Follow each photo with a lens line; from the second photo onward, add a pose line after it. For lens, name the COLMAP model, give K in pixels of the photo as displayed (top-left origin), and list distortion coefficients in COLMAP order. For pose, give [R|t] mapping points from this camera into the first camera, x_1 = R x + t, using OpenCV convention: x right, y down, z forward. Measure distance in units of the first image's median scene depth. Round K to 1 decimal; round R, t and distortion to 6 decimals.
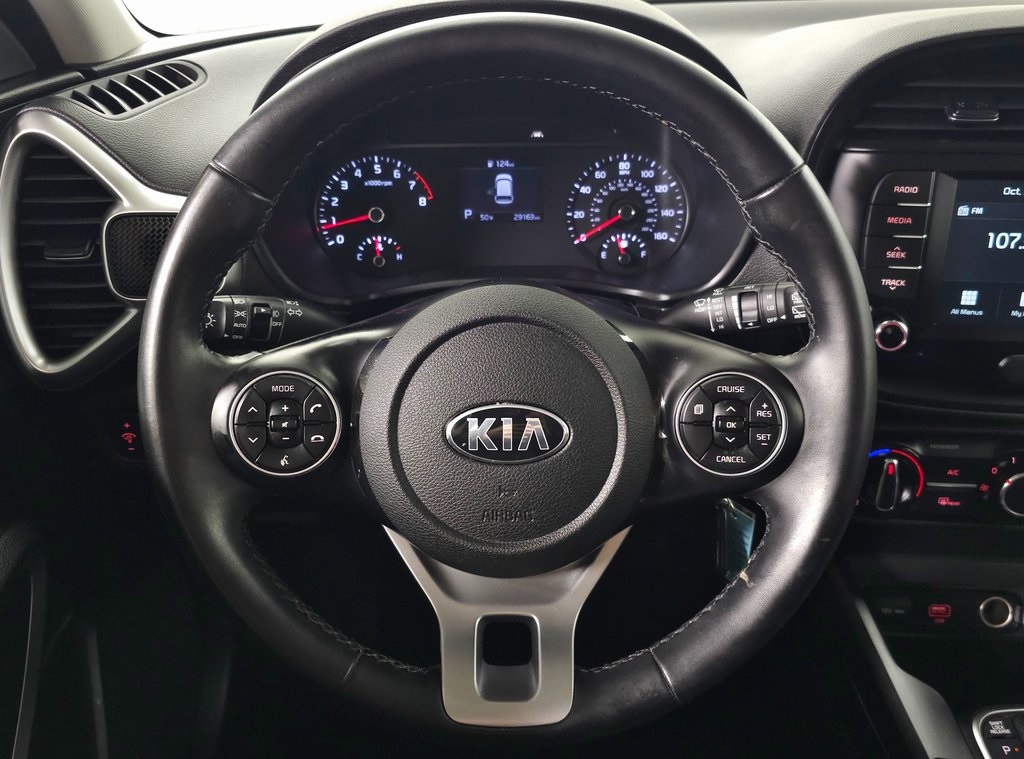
lens RADIAL K [[811.0, 0, 517.5], [0, 811.0, 385.8], [0, 0, 1]] dist [0.008368, -0.025028]
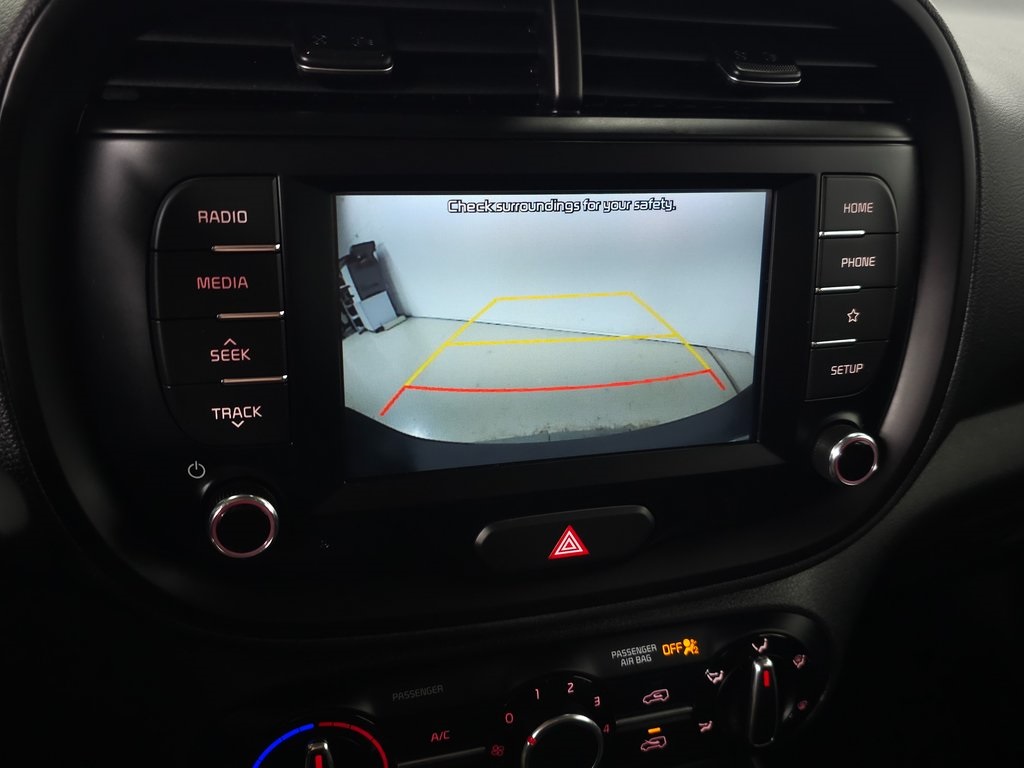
lens RADIAL K [[922.9, 0, 521.1], [0, 922.9, 386.8], [0, 0, 1]] dist [0.021196, -0.042755]
pose [[0.916430, -0.096668, 0.388344, 0.401185], [0.115178, 0.993040, -0.024611, -0.108121], [-0.383262, 0.067282, 0.921186, 0.435670]]
